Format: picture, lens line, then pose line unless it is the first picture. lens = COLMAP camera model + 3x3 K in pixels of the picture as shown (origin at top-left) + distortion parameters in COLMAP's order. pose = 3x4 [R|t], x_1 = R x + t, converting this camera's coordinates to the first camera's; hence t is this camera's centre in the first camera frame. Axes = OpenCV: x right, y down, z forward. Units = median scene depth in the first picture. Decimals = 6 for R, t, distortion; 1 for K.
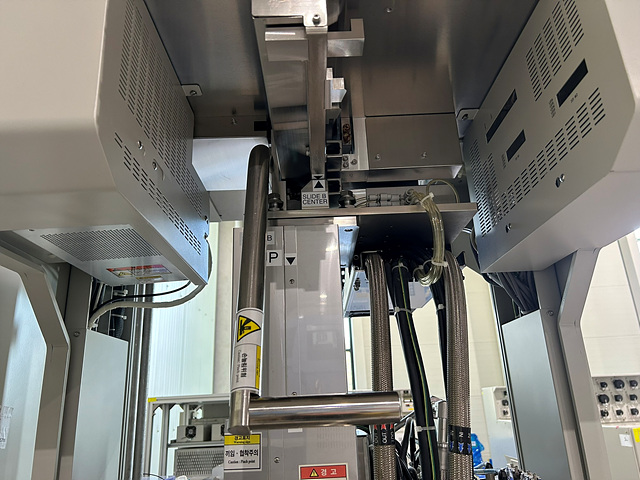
lens RADIAL K [[483.9, 0, 324.6], [0, 483.9, 239.9], [0, 0, 1]] dist [0.050624, -0.067433]
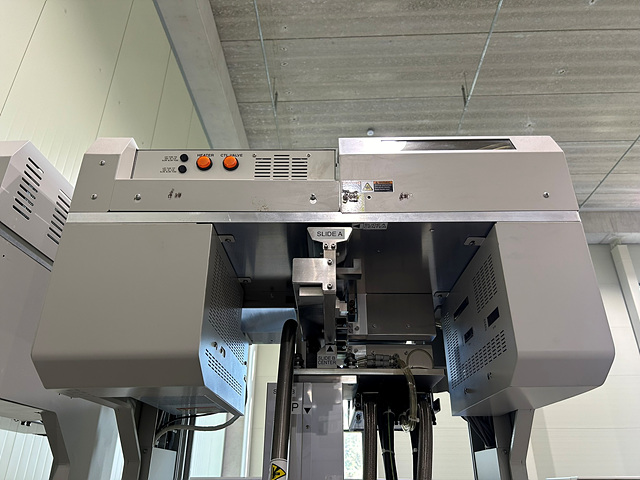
lens RADIAL K [[483.9, 0, 324.6], [0, 483.9, 239.9], [0, 0, 1]] dist [0.050624, -0.067433]
pose [[0.998731, 0.033199, -0.037865, 0.015398], [-0.037965, 0.990387, -0.133012, -0.250732], [0.033085, 0.134281, 0.990391, -0.437765]]
